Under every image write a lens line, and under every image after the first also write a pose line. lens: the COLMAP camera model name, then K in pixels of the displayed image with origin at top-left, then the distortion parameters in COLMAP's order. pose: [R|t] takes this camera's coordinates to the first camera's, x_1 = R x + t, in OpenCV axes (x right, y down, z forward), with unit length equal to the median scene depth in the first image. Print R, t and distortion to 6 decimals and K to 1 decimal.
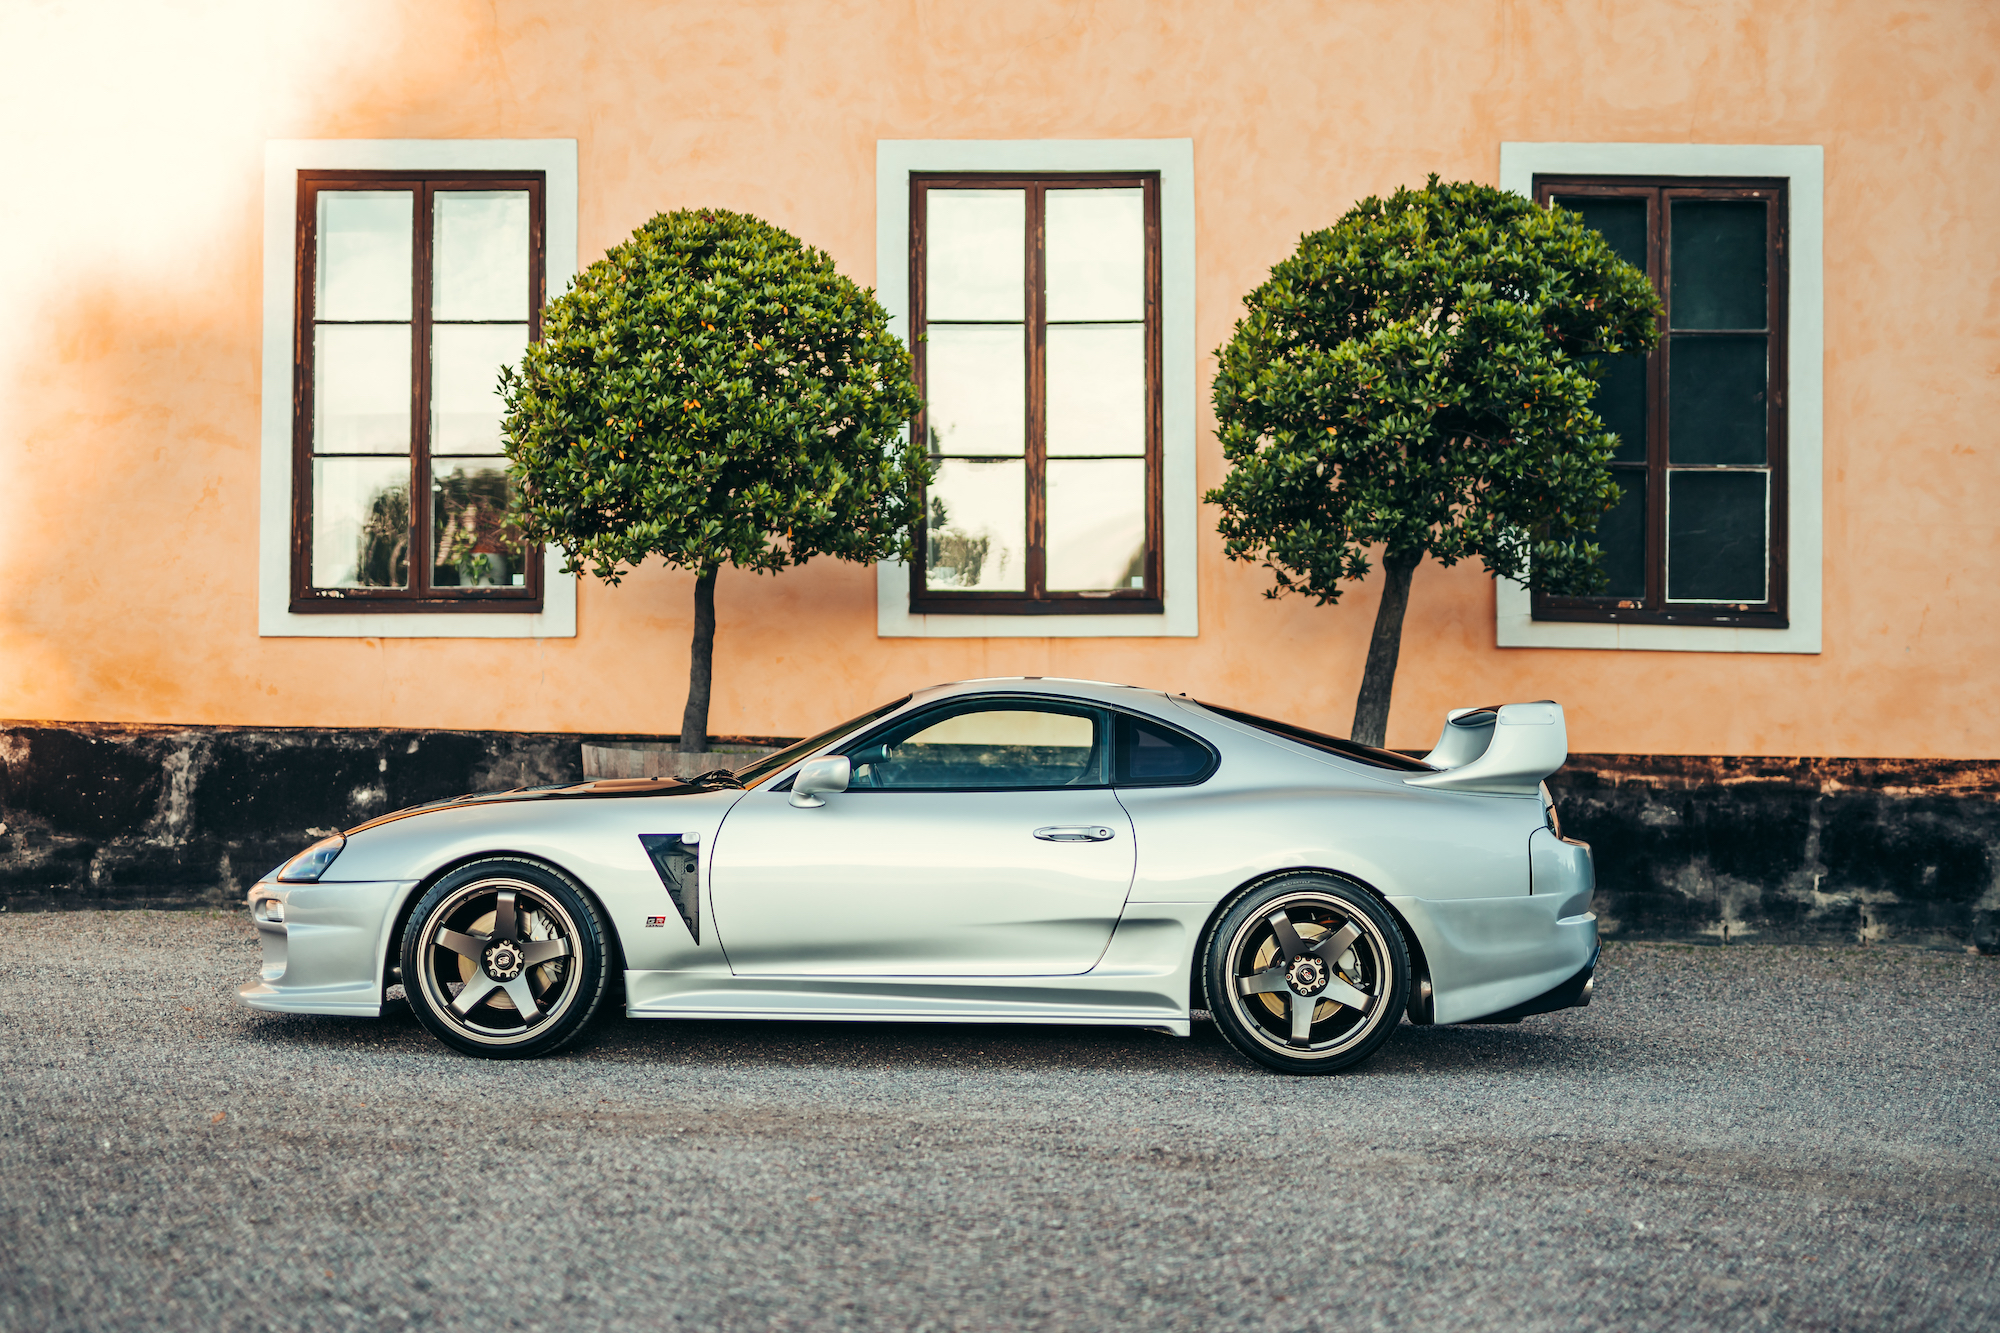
lens RADIAL K [[2813.6, 0, 1015.8], [0, 2813.6, 657.0], [0, 0, 1]] dist [0.018275, 0.000000]
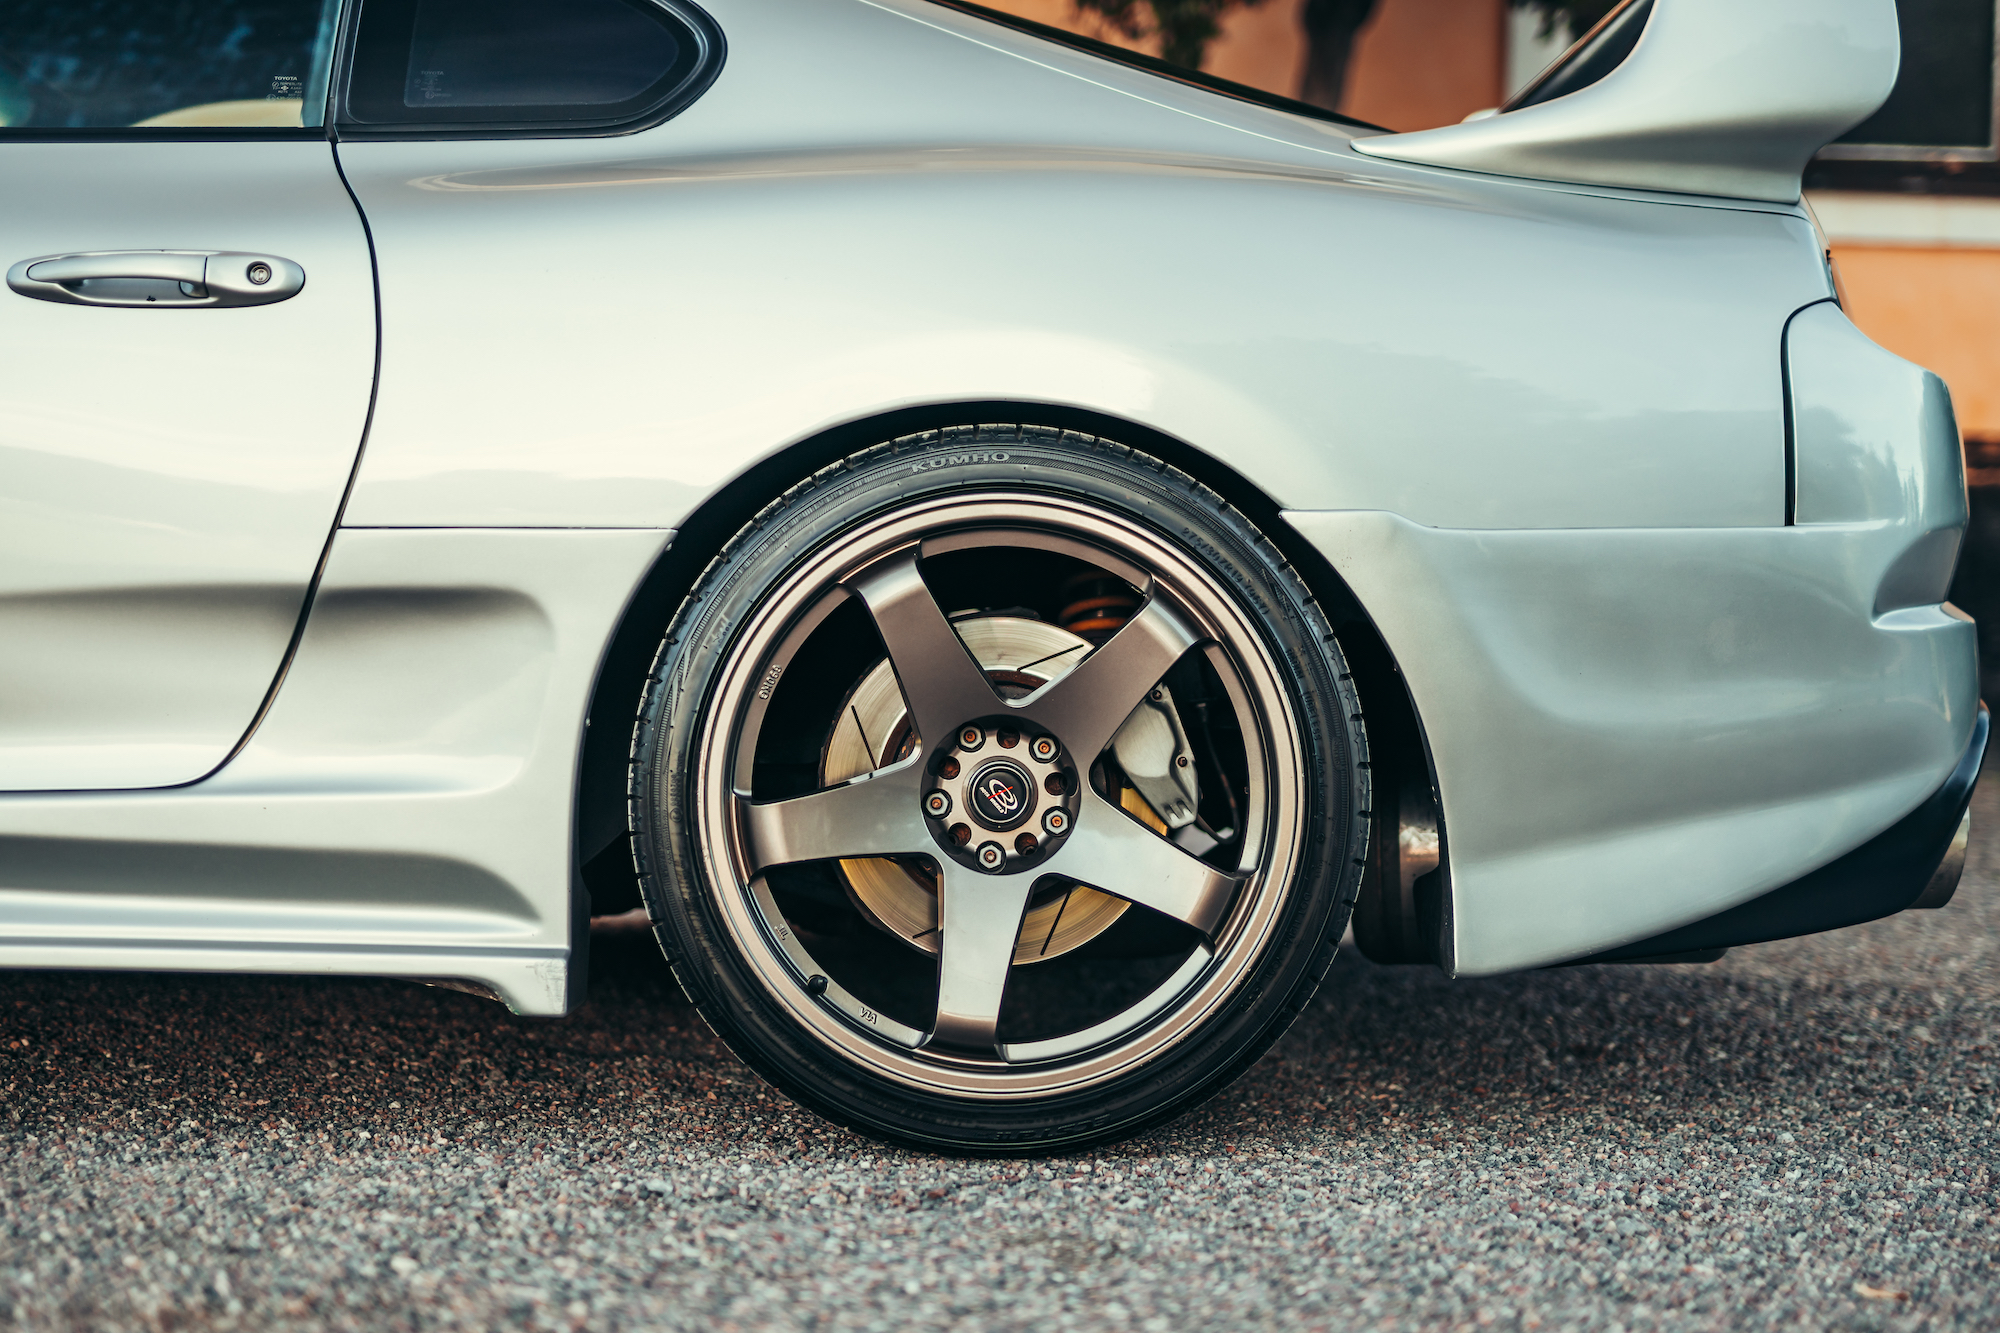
lens RADIAL K [[2813.6, 0, 1009.9], [0, 2813.6, 686.3], [0, 0, 1]] dist [0.018275, 0.000000]
pose [[0.999632, 0.008164, 0.025883, 0.067780], [-0.009670, 0.998234, 0.058609, 0.059892], [-0.025359, -0.058837, 0.997945, 0.504296]]
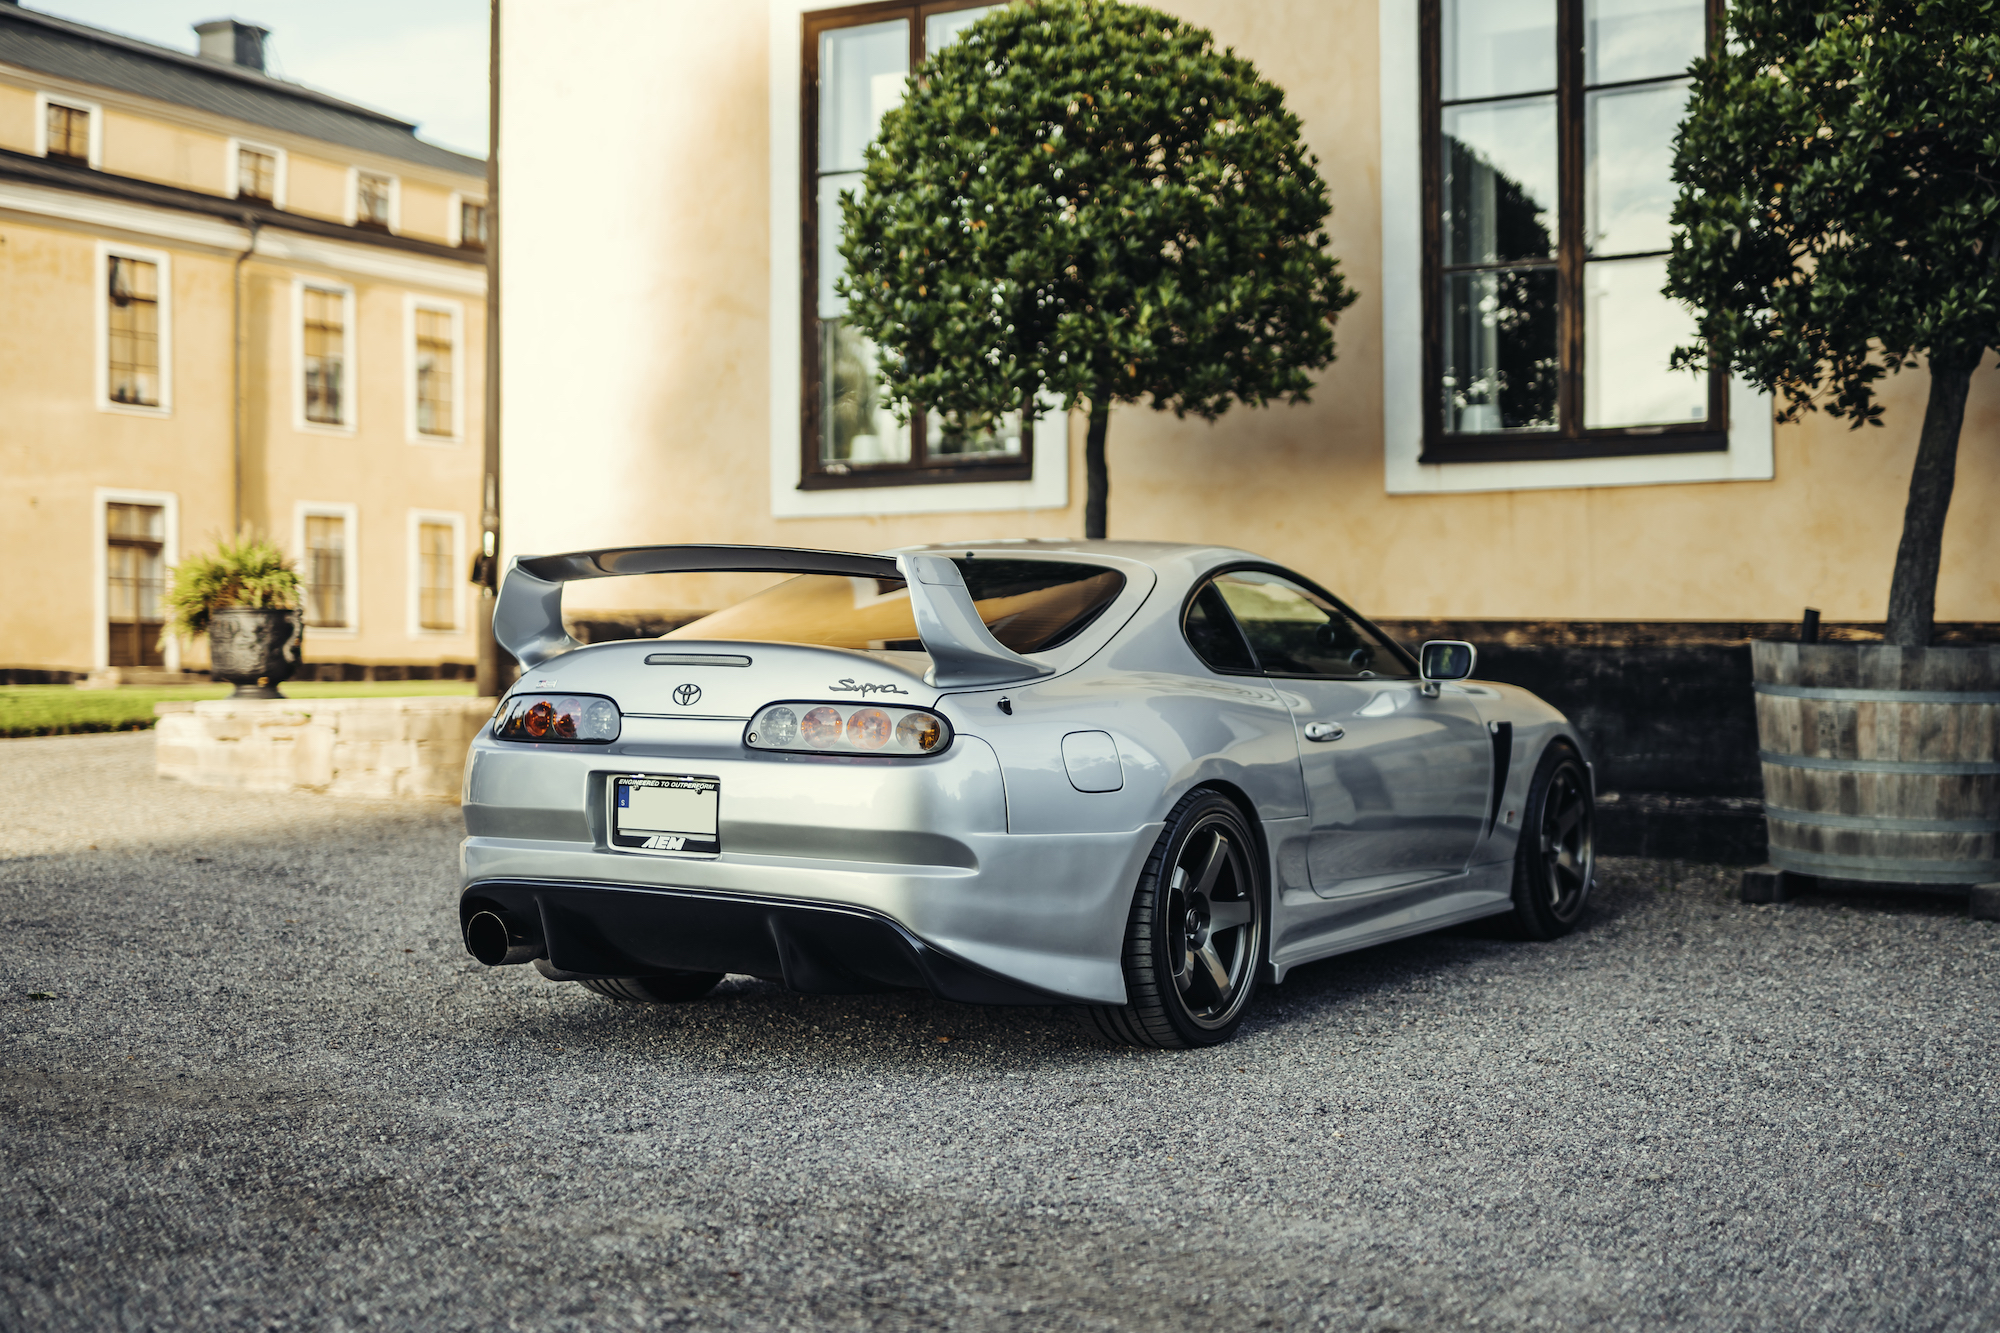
lens RADIAL K [[2813.6, 0, 1007.2], [0, 2813.6, 653.5], [0, 0, 1]] dist [0.018275, 0.000000]
pose [[0.864582, -0.008309, -0.502423, 0.301981], [0.026604, 0.999218, 0.029256, 0.013866], [0.501787, -0.038661, 0.864127, 0.257538]]
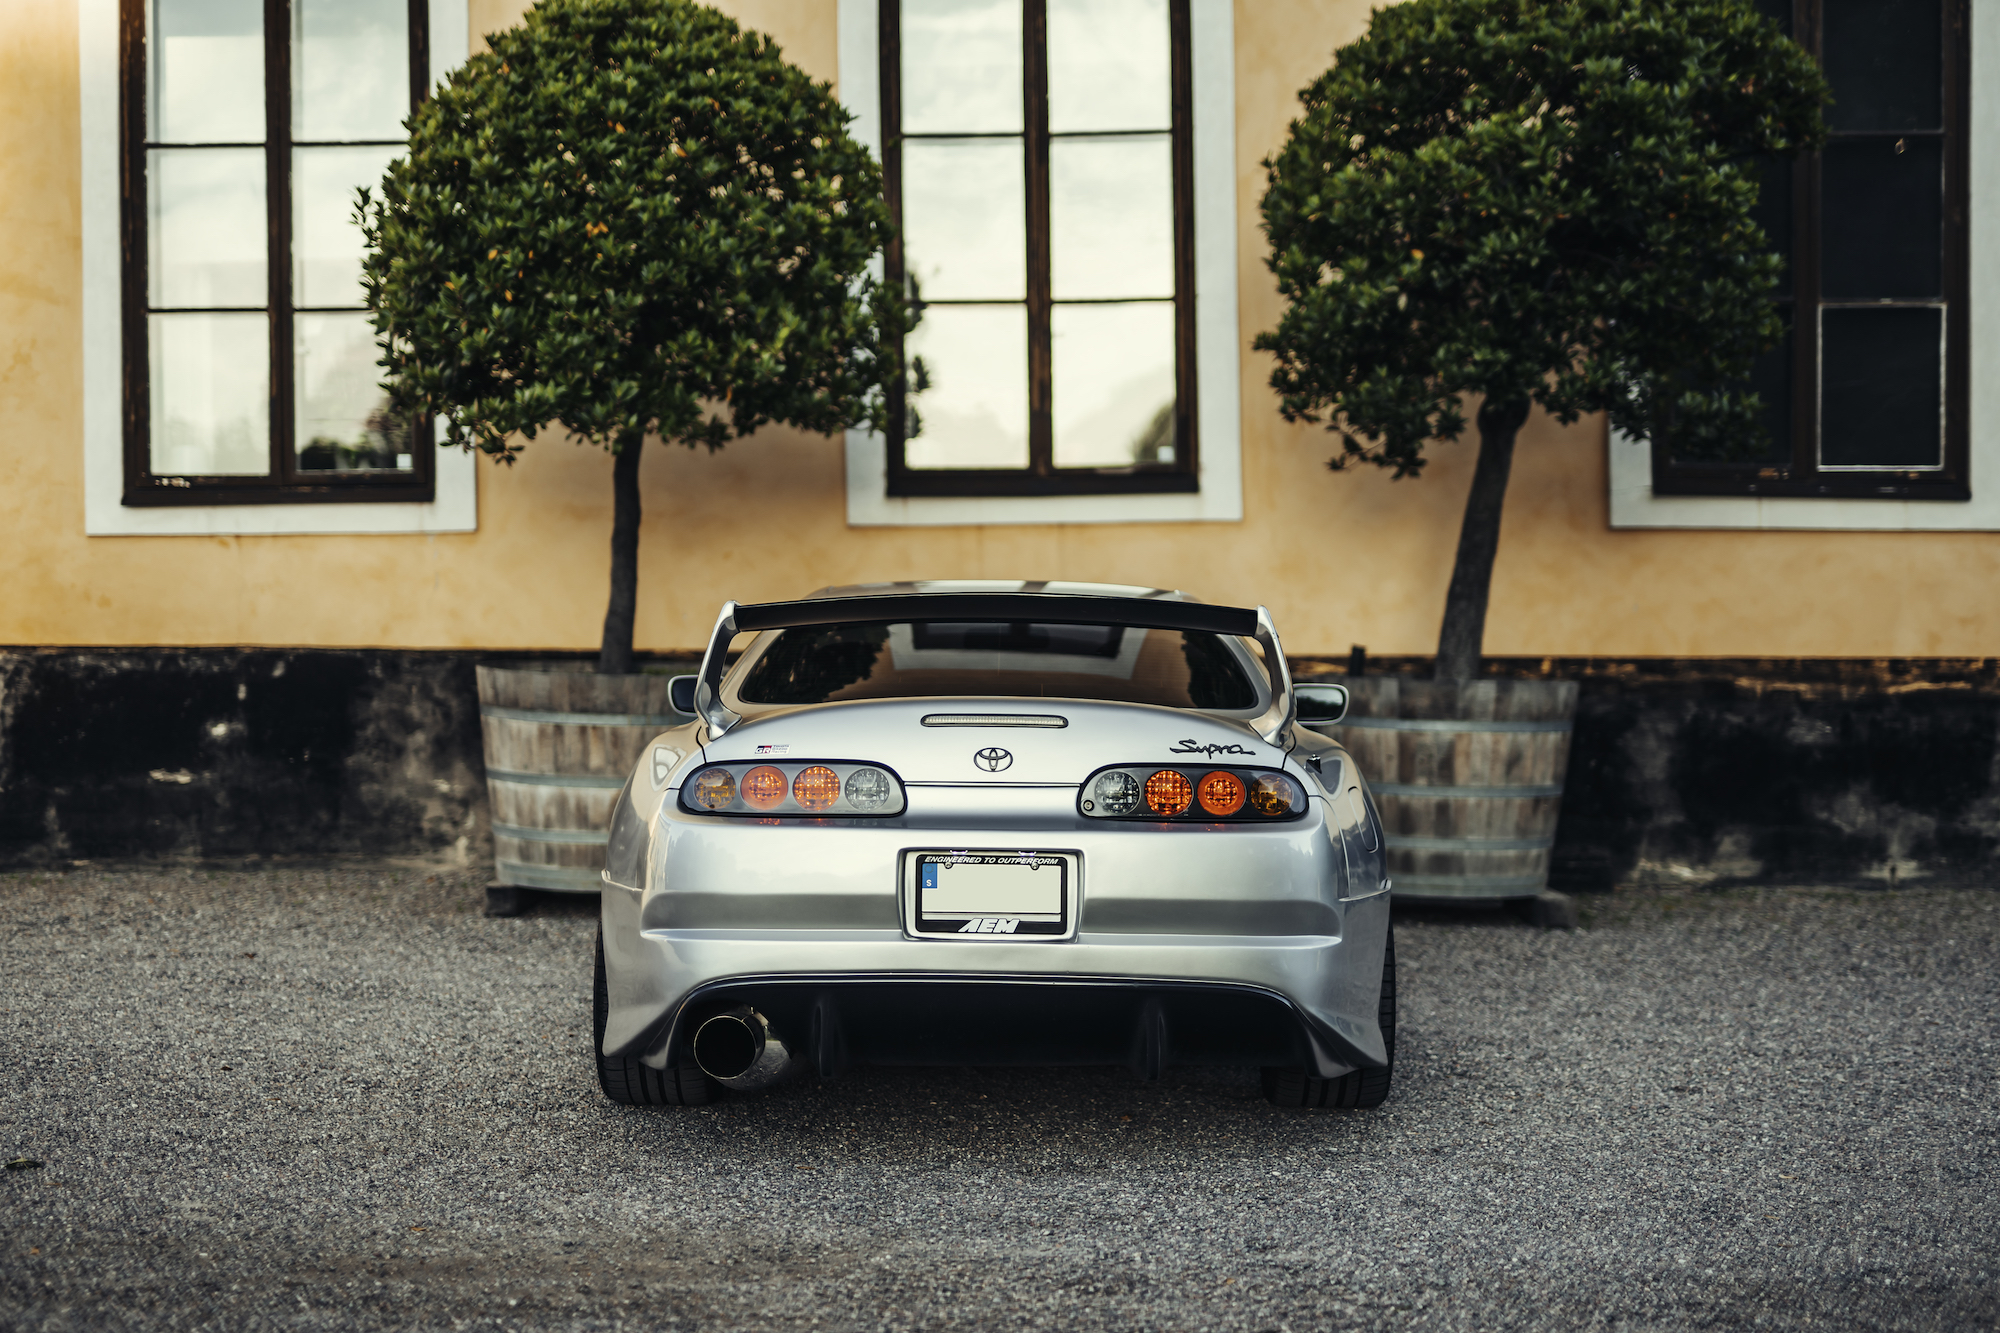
lens RADIAL K [[2813.6, 0, 1015.4], [0, 2813.6, 654.8], [0, 0, 1]] dist [0.018275, 0.000000]
pose [[0.999904, -0.013812, 0.001459, -0.002445], [0.013748, 0.999210, 0.037289, 0.000364], [-0.001973, -0.037265, 0.999303, 0.209475]]
